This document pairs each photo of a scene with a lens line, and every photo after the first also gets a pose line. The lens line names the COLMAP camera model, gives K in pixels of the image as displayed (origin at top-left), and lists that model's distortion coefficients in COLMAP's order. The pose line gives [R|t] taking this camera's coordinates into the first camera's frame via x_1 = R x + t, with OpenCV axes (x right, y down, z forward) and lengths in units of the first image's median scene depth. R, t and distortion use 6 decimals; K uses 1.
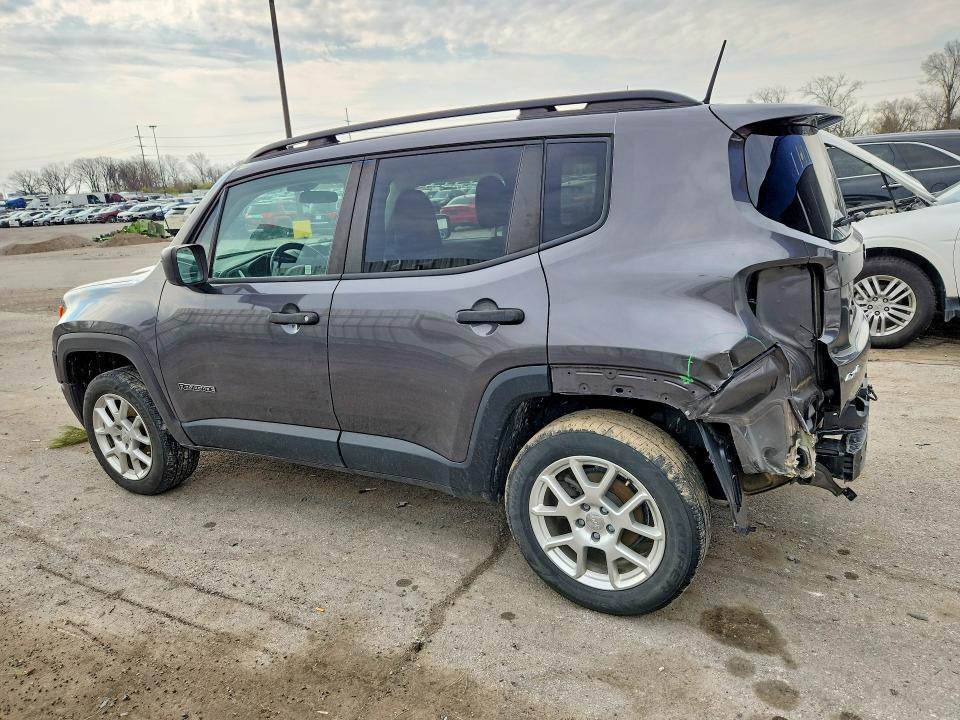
lens RADIAL K [[644.3, 0, 480.0], [0, 644.3, 360.0], [0, 0, 1]] dist [0.069172, -0.057237]
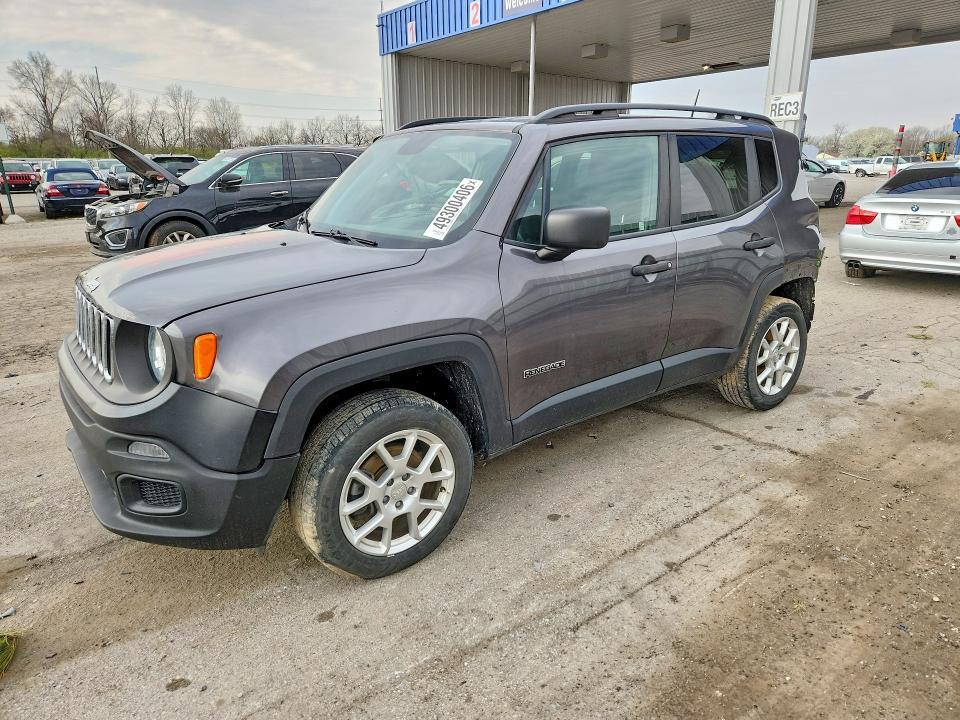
lens RADIAL K [[683.5, 0, 480.0], [0, 683.5, 360.0], [0, 0, 1]] dist [0.170864, -0.166525]
pose [[0.355584, -0.187002, 0.915746, -1.525249], [0.222154, 0.968611, 0.111535, -0.107295], [-0.907859, 0.163777, 0.385966, 0.812417]]
